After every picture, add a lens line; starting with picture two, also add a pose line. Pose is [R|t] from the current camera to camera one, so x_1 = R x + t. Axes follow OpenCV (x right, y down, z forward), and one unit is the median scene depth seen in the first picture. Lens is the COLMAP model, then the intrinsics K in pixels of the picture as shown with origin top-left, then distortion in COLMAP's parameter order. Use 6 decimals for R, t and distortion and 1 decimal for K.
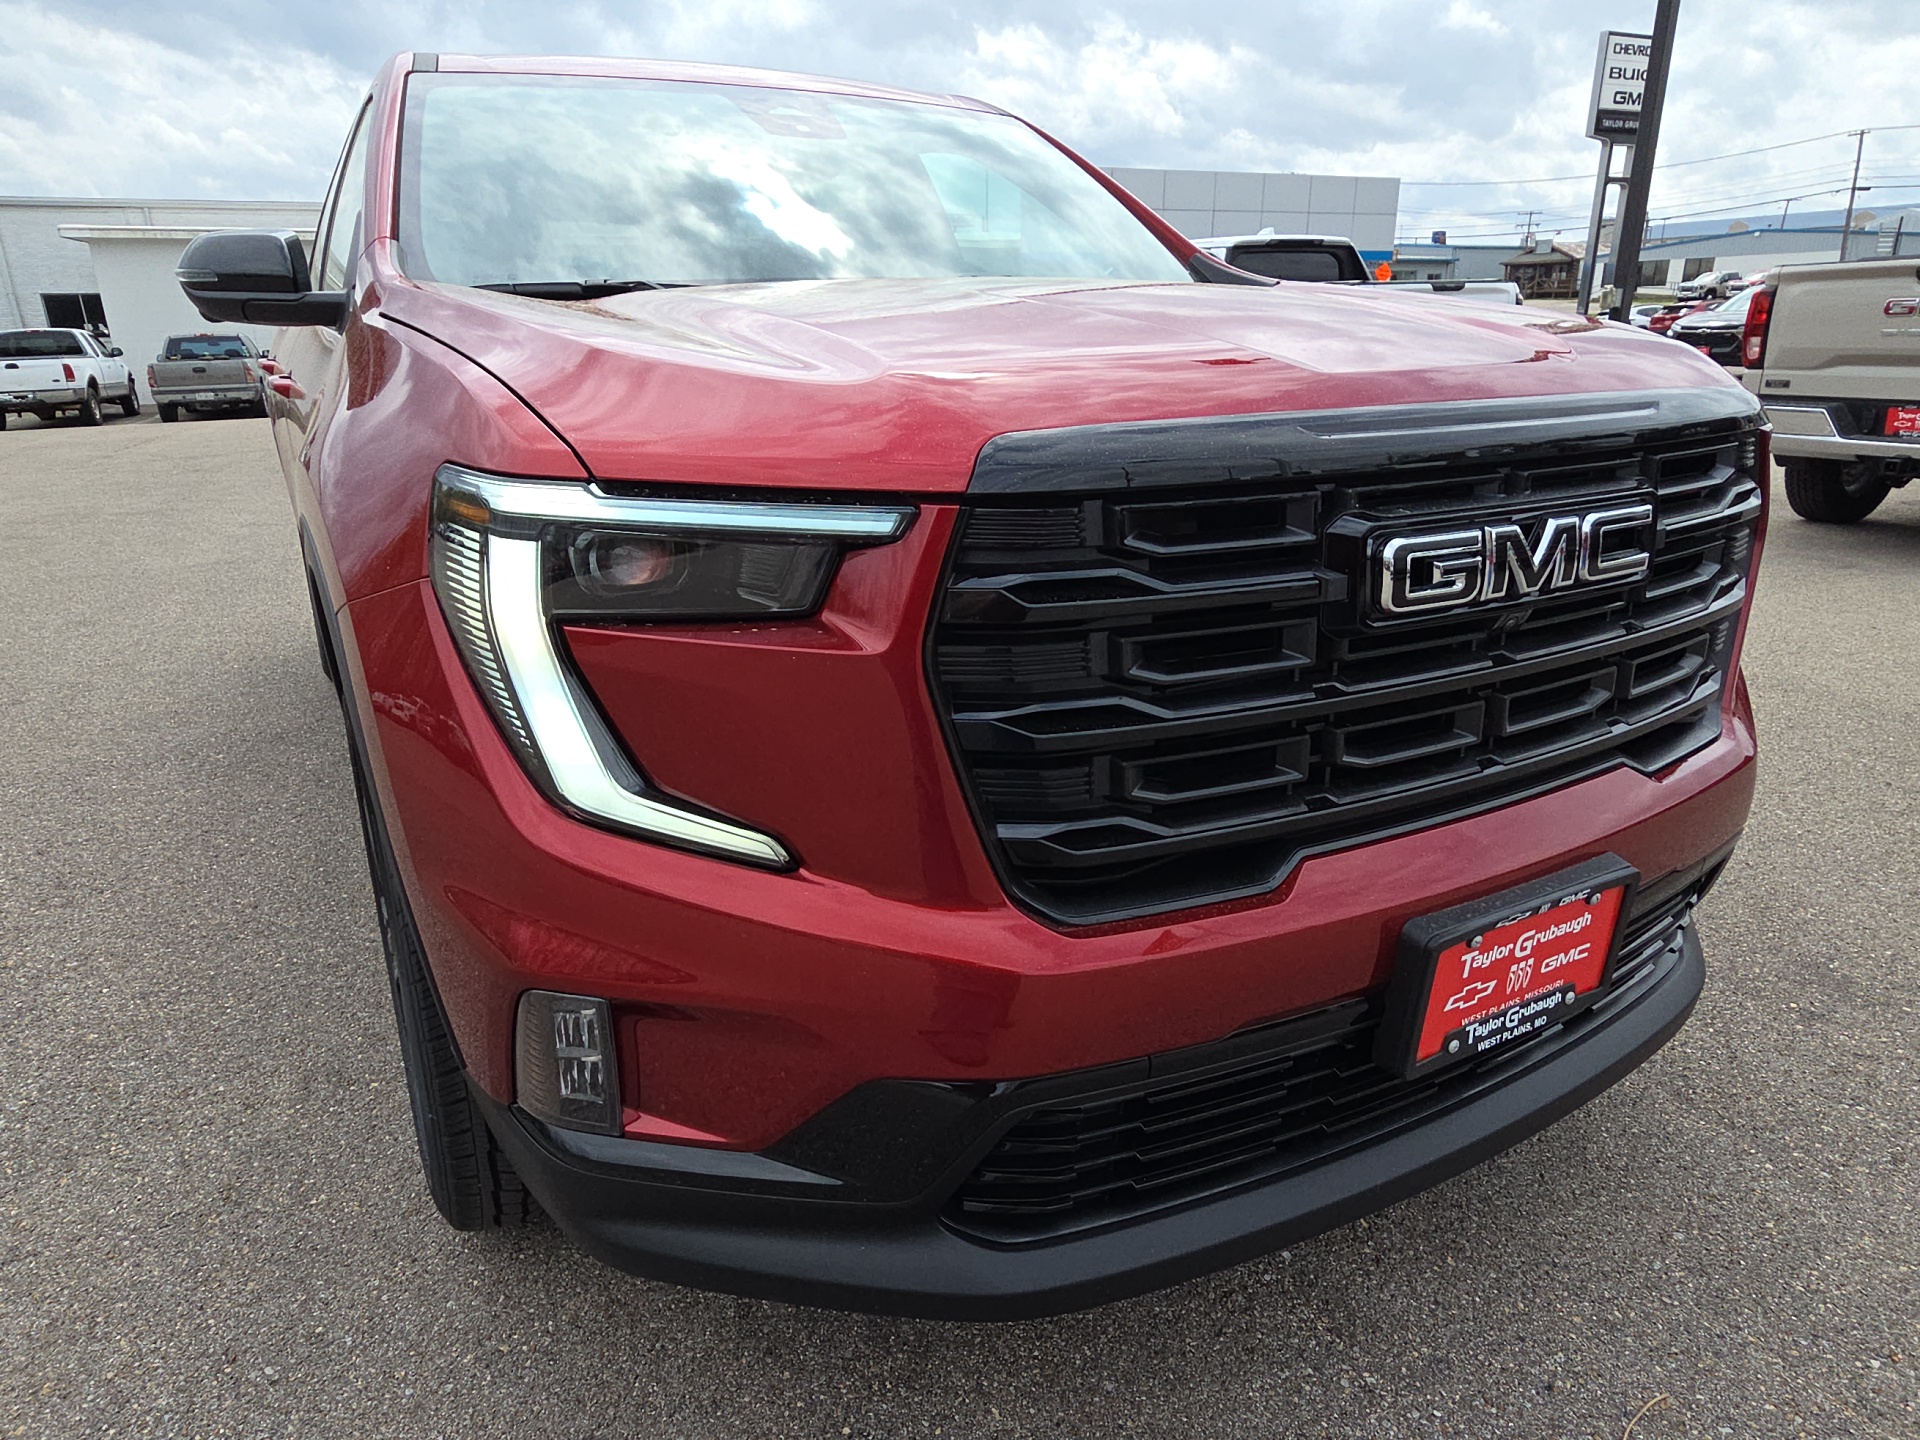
lens RADIAL K [[1210.7, 0, 947.5], [0, 1210.7, 738.8], [0, 0, 1]] dist [0.002050, -0.000337]
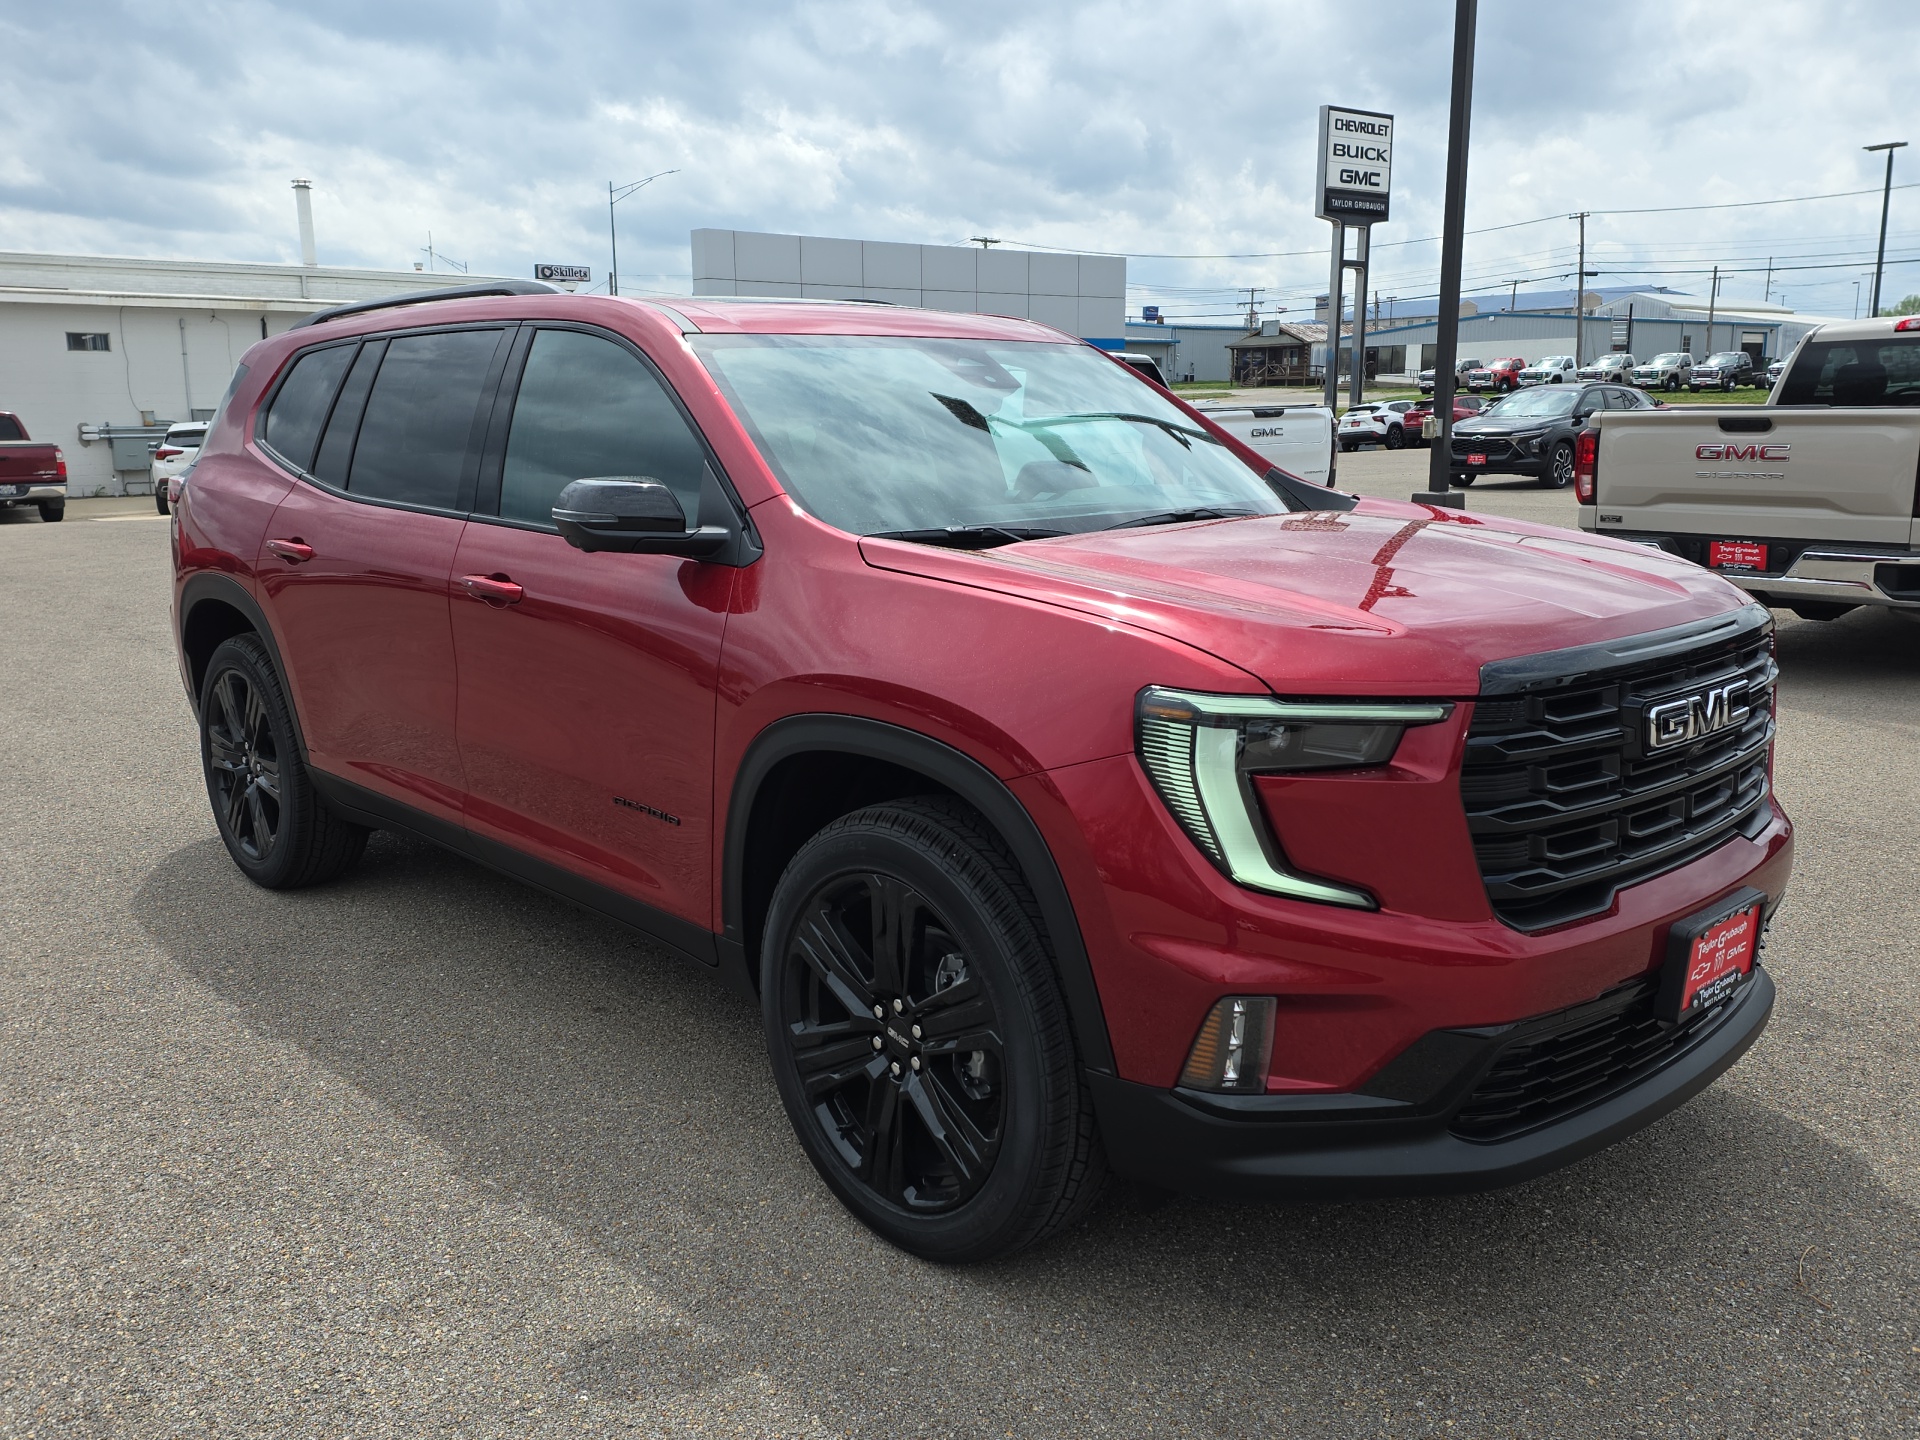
lens RADIAL K [[1604.9, 0, 960.0], [0, 1604.9, 720.0], [0, 0, 1]] dist [0.013285, -0.002938]
pose [[0.970054, -0.043191, 0.239017, -1.096546], [0.076168, 0.988518, -0.130502, 0.081070], [-0.230636, 0.144800, 0.962206, -0.974587]]
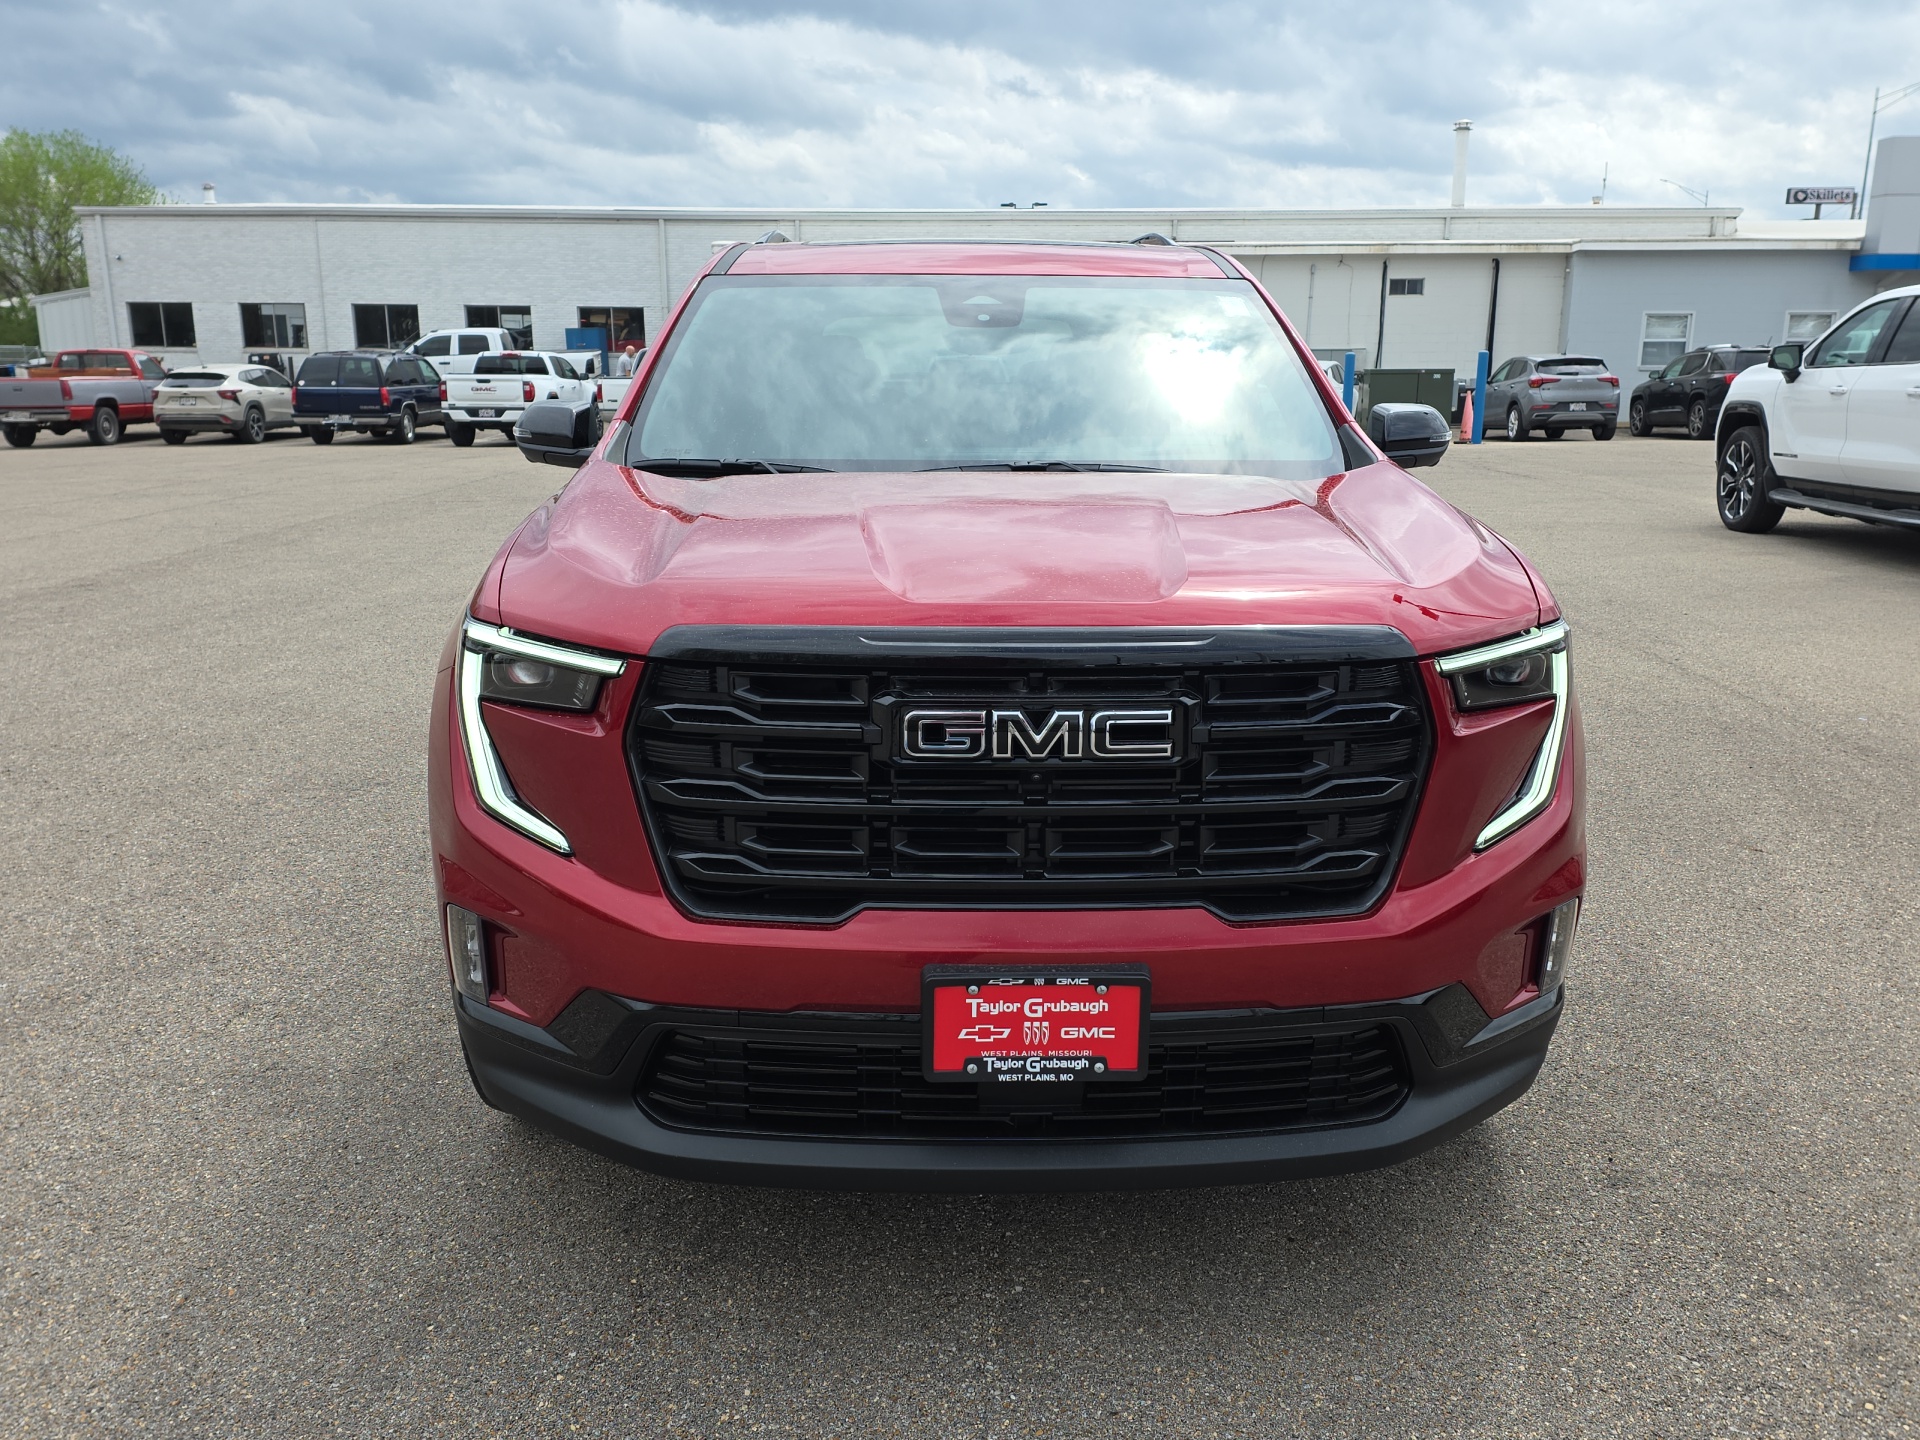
lens RADIAL K [[1587.1, 0, 960.0], [0, 1587.1, 720.0], [0, 0, 1]] dist [0.131645, -0.136468]
pose [[0.889542, 0.118785, -0.441140, 1.197852], [-0.163725, 0.984357, -0.065089, -0.023872], [0.426508, 0.130125, 0.895075, -0.739468]]
